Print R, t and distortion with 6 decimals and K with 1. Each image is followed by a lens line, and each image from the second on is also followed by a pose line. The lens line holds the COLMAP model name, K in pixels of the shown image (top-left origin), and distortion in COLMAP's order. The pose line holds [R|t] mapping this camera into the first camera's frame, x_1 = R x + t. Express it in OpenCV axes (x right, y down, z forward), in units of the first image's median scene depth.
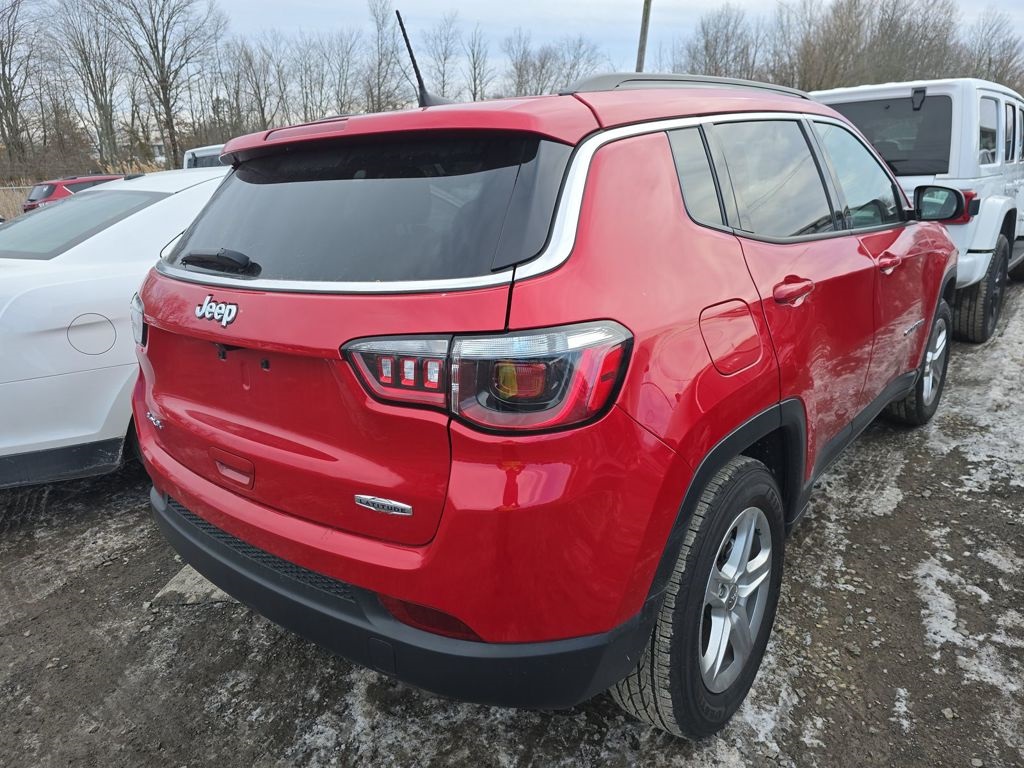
lens RADIAL K [[692.6, 0, 515.7], [0, 692.6, 382.9], [0, 0, 1]] dist [0.048515, -0.035772]
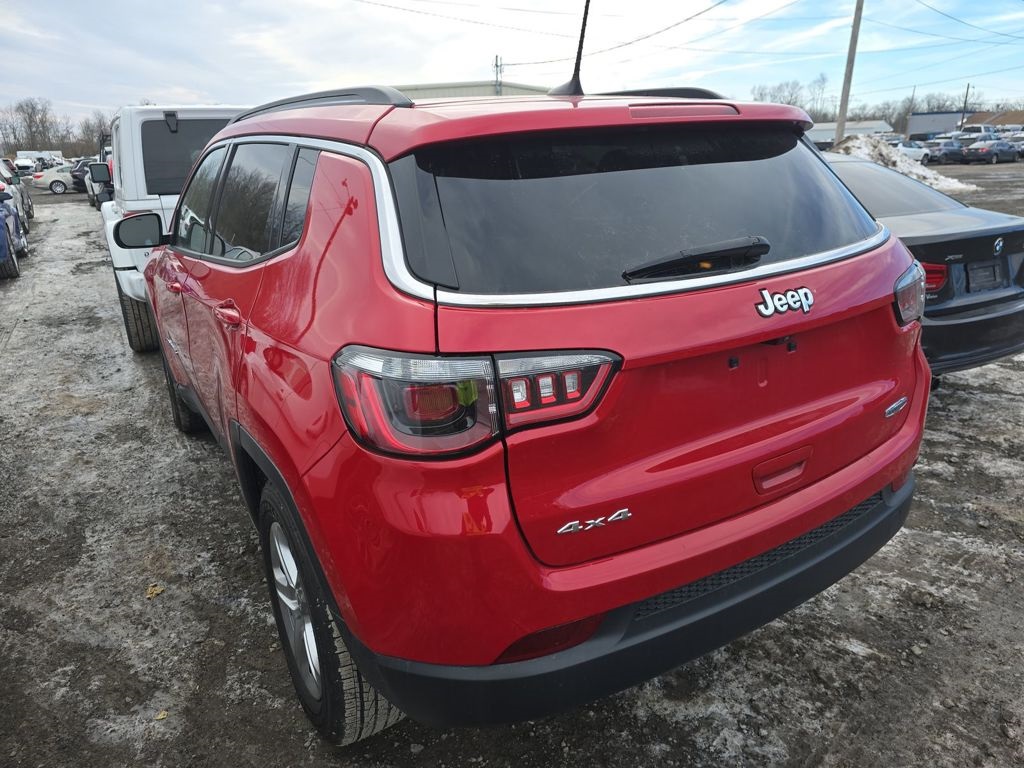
lens RADIAL K [[692.6, 0, 516.4], [0, 692.6, 382.9], [0, 0, 1]] dist [0.048515, -0.035772]
pose [[0.323548, -0.262341, 0.909117, -1.142552], [0.297269, 0.940332, 0.165552, -0.210770], [-0.898303, 0.216688, 0.382228, 0.803253]]
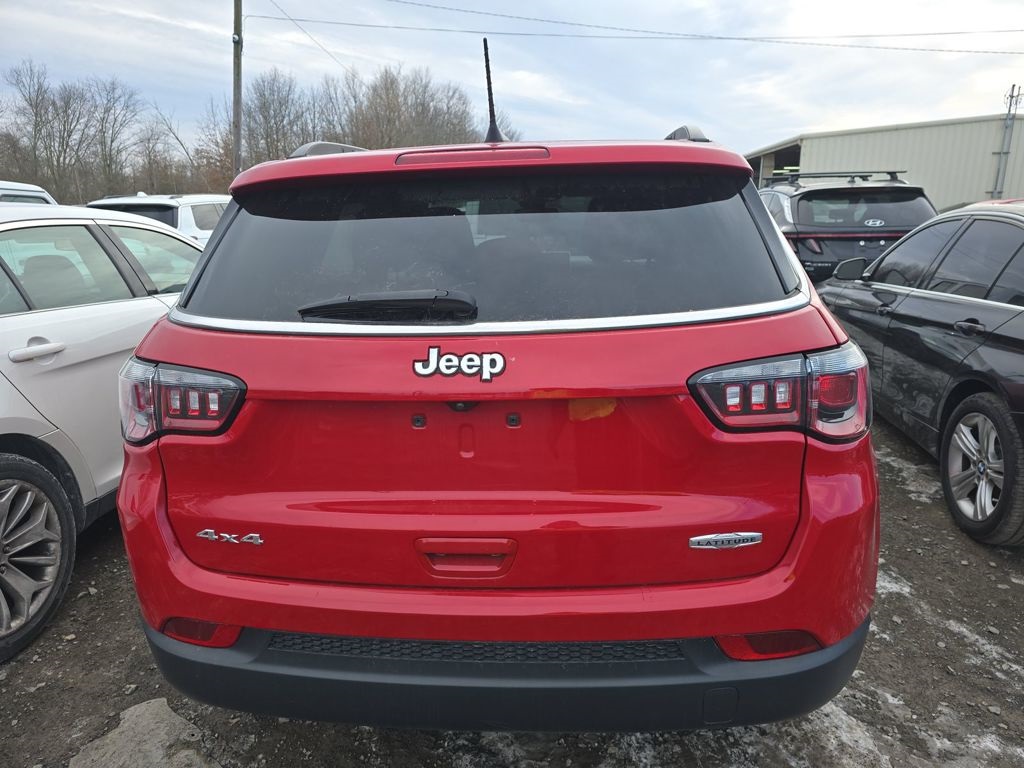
lens RADIAL K [[692.6, 0, 513.7], [0, 692.6, 383.8], [0, 0, 1]] dist [0.048515, -0.035772]
pose [[0.829345, -0.106704, 0.548454, -0.668495], [0.148686, 0.988349, -0.032548, -0.035979], [-0.538591, 0.108540, 0.835547, 0.234401]]
